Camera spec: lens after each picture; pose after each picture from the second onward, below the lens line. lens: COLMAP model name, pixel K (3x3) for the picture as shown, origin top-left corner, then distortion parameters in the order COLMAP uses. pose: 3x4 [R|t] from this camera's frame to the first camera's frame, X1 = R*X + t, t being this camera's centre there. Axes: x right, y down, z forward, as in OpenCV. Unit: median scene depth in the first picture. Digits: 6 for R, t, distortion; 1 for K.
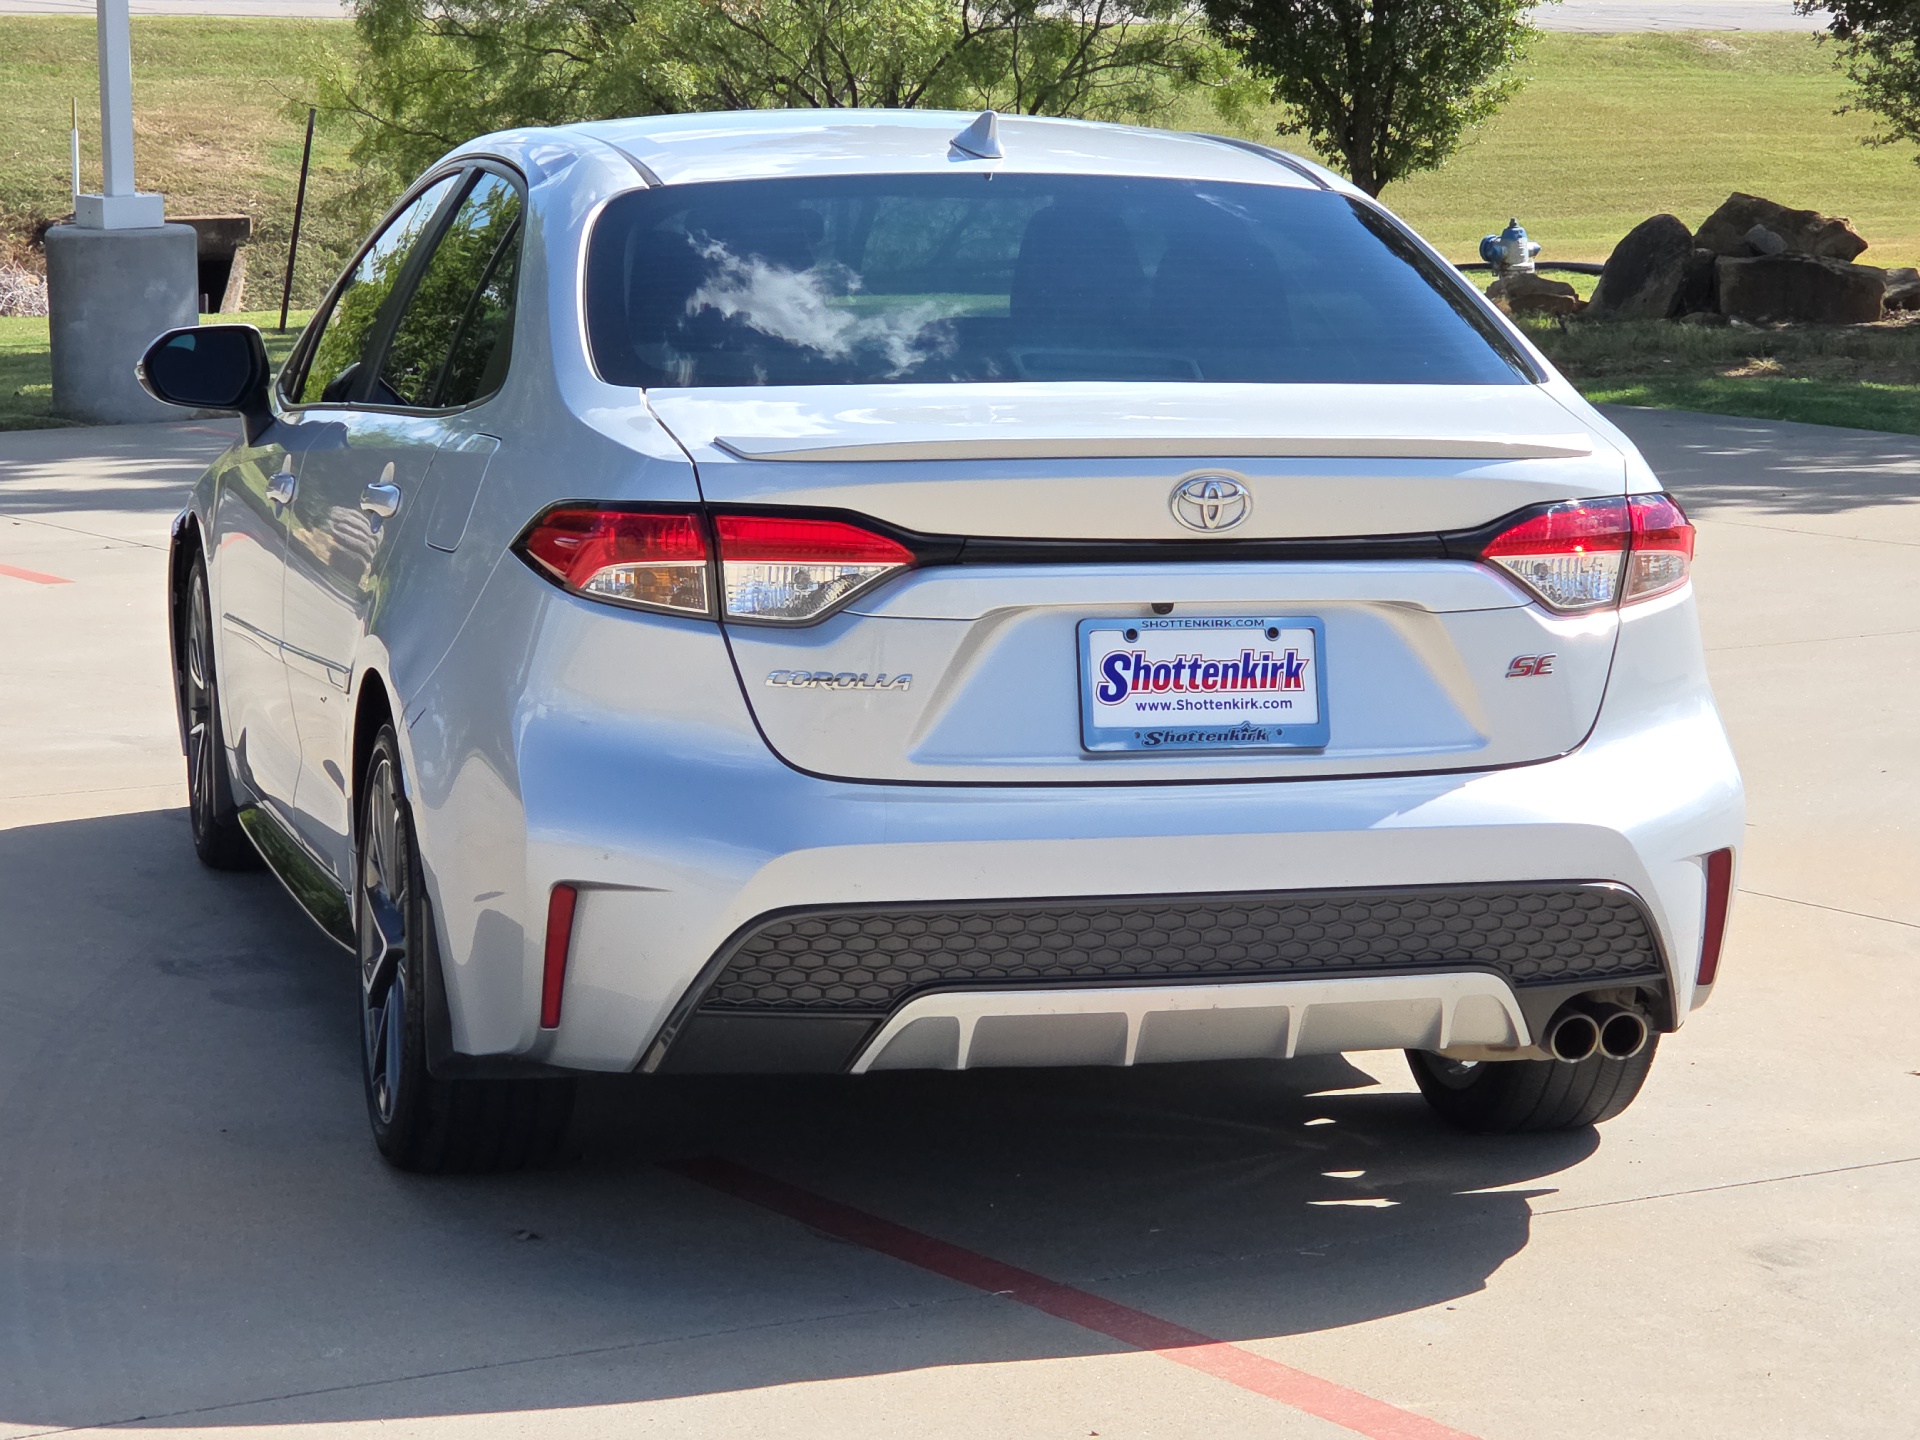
lens RADIAL K [[4230.8, 0, 962.8], [0, 4230.8, 728.5], [0, 0, 1]] dist [-0.104994, 0.000000]
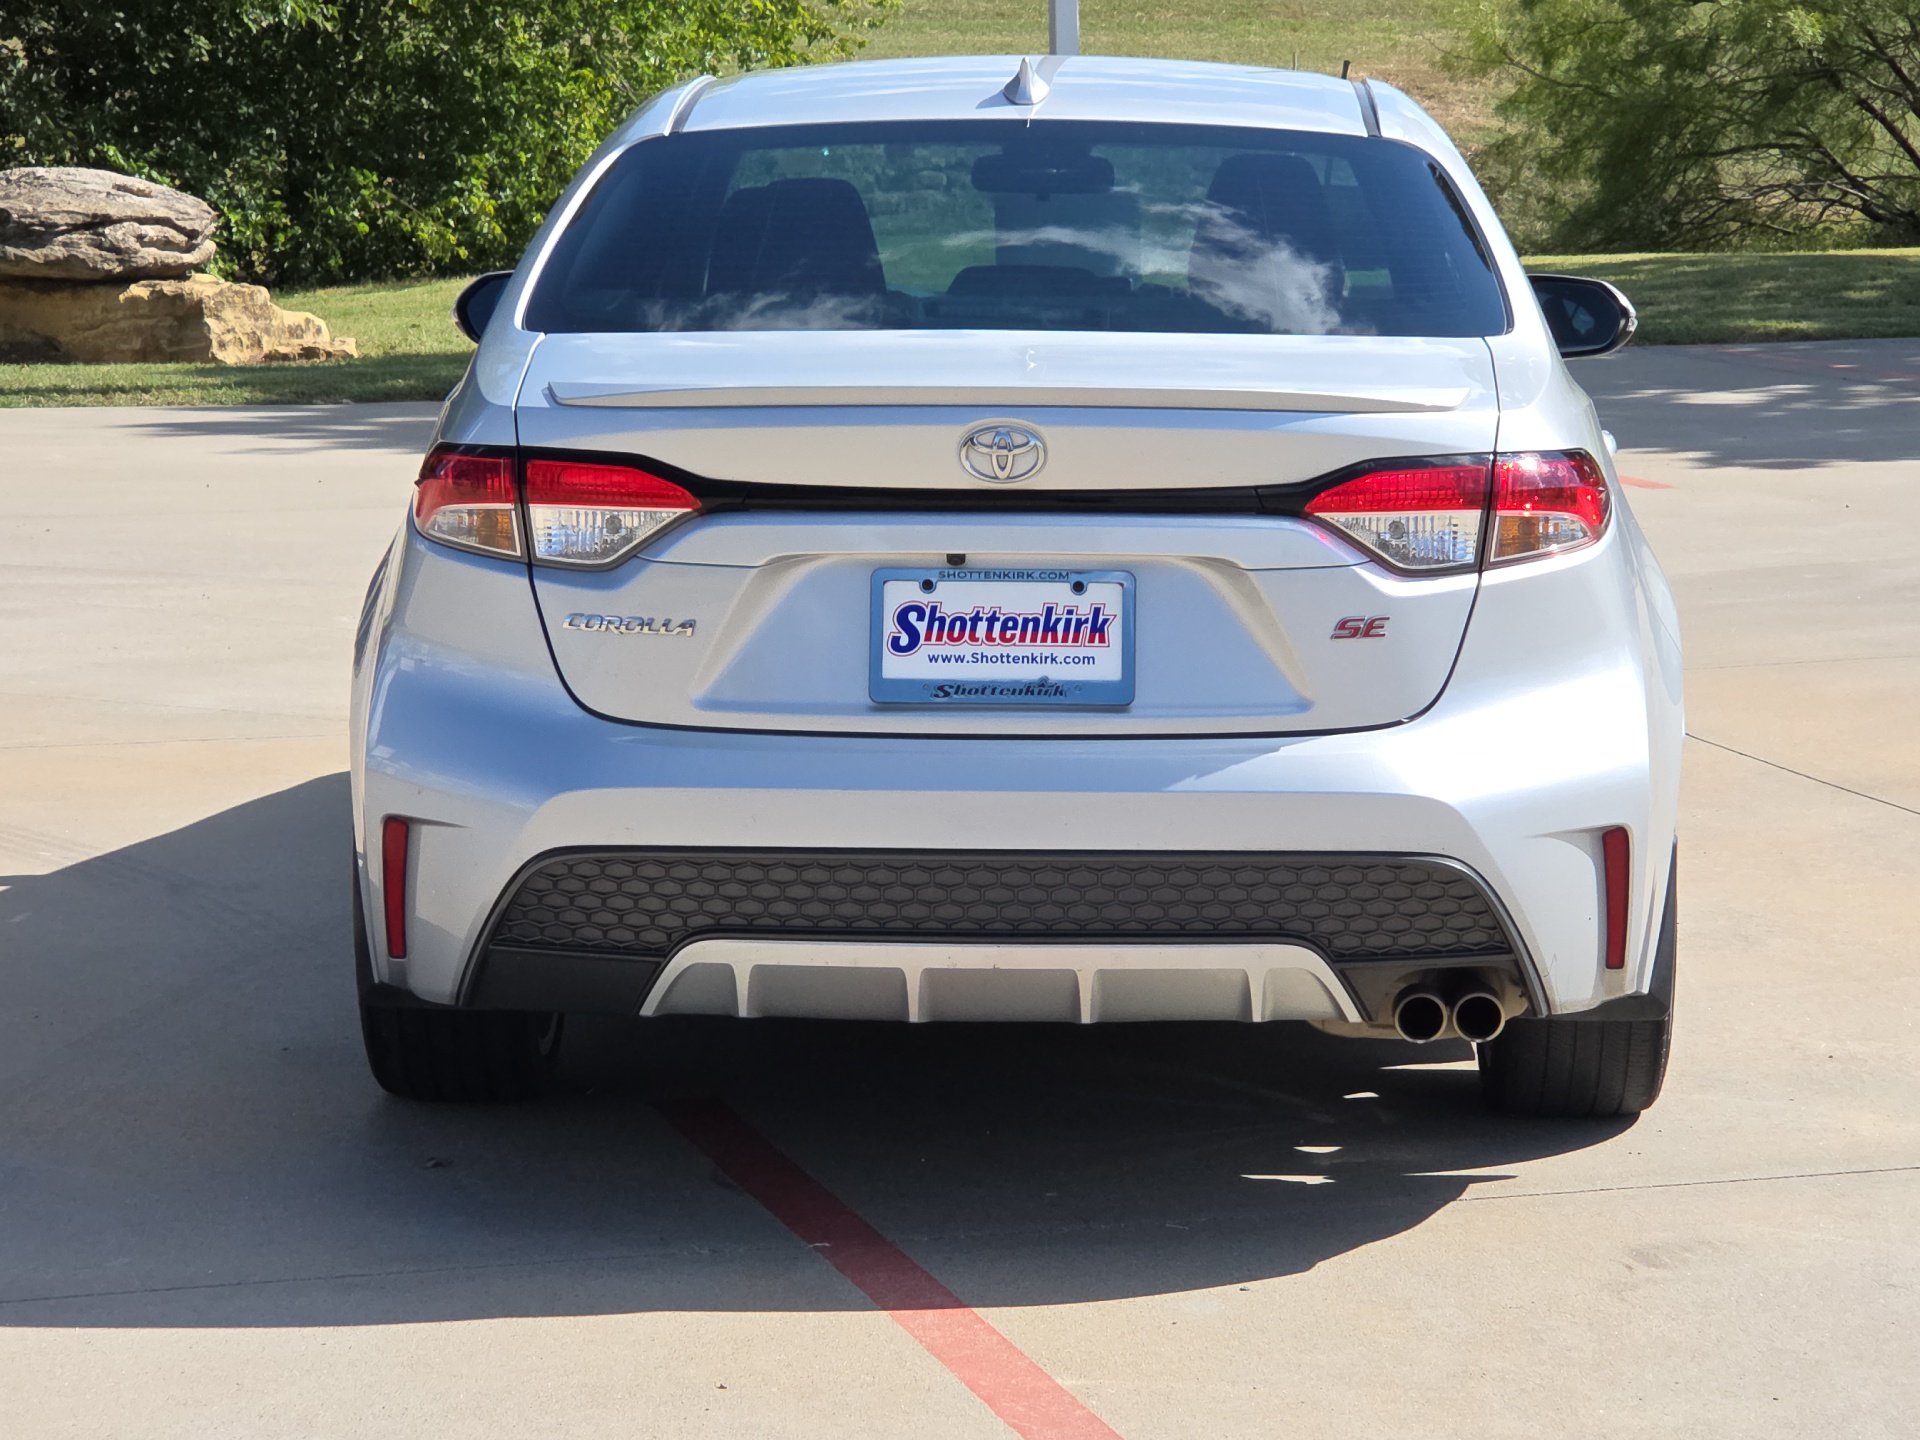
lens RADIAL K [[4230.8, 0, 961.7], [0, 4230.8, 712.2], [0, 0, 1]] dist [-0.104994, 0.000000]
pose [[0.962766, 0.029911, -0.268677, 0.312714], [-0.027932, 0.999547, 0.011188, -0.003947], [0.268890, -0.003267, 0.963165, 0.051802]]
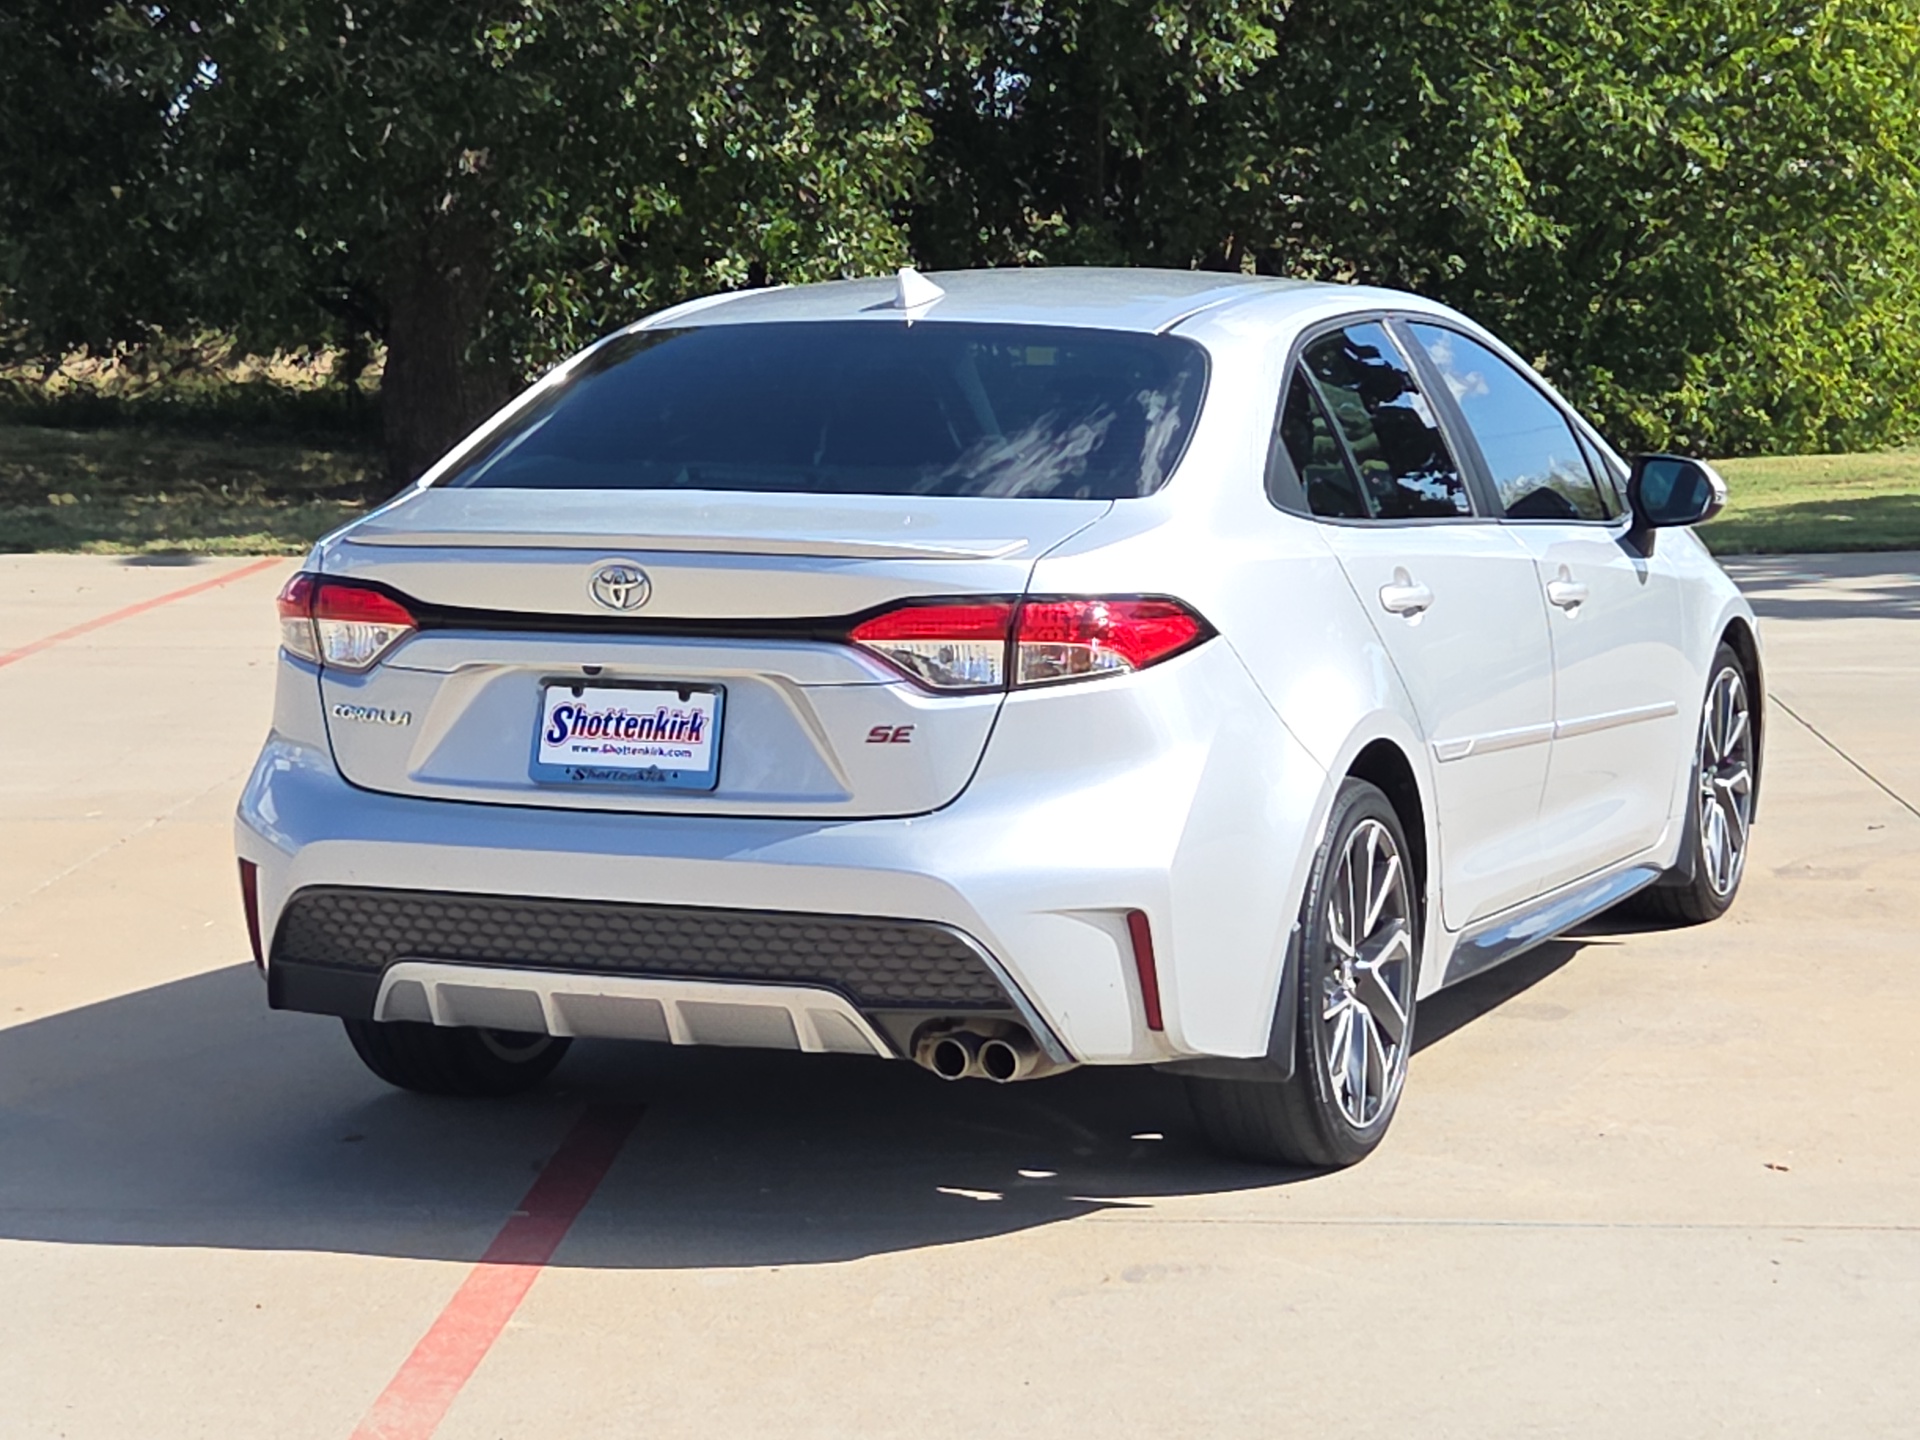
lens RADIAL K [[3607.5, 0, 965.8], [0, 3607.5, 721.5], [0, 0, 1]] dist [0.242802, 0.000000]
pose [[0.811677, 0.049285, -0.582024, 0.754234], [-0.063733, 0.997957, -0.004376, -0.015772], [0.580619, 0.040646, 0.813160, 0.197406]]
